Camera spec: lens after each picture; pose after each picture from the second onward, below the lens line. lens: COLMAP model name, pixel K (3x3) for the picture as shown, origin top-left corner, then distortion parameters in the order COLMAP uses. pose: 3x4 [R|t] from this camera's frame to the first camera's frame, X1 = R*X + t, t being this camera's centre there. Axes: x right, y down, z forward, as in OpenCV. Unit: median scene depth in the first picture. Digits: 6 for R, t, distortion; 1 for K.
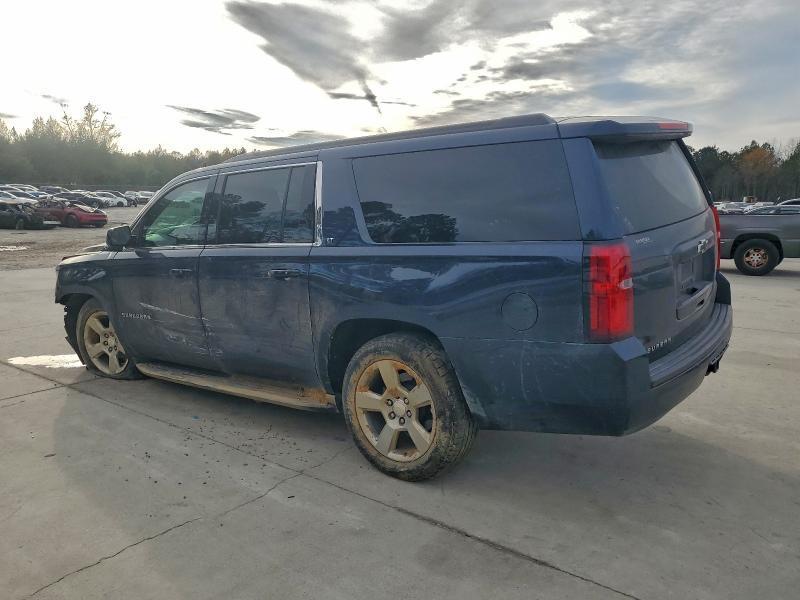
lens RADIAL K [[635.5, 0, 409.6], [0, 635.5, 299.6], [0, 0, 1]] dist [0.004539, 0.001905]
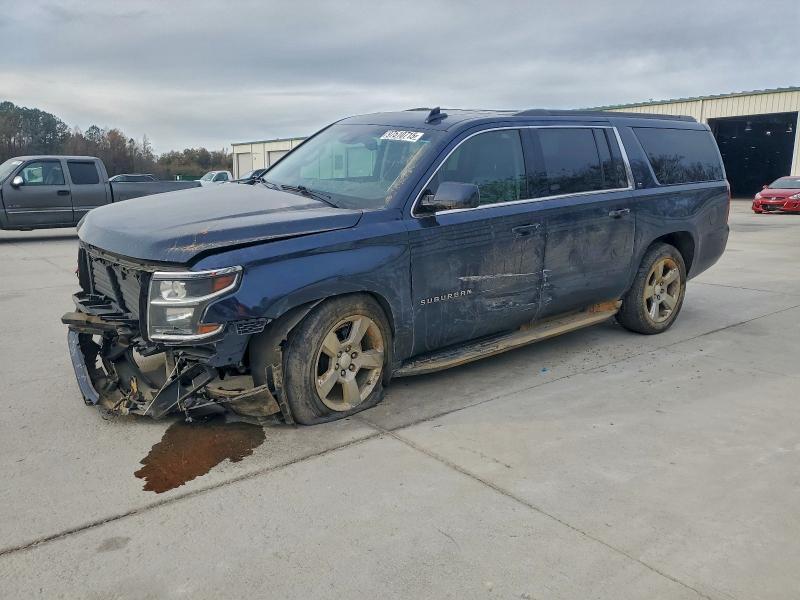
lens RADIAL K [[635.5, 0, 409.6], [0, 635.5, 299.6], [0, 0, 1]] dist [0.004539, 0.001905]
pose [[0.229133, -0.190287, 0.954614, -1.624256], [0.135474, 0.977396, 0.162311, -0.142684], [-0.963922, 0.092135, 0.249733, 1.155112]]
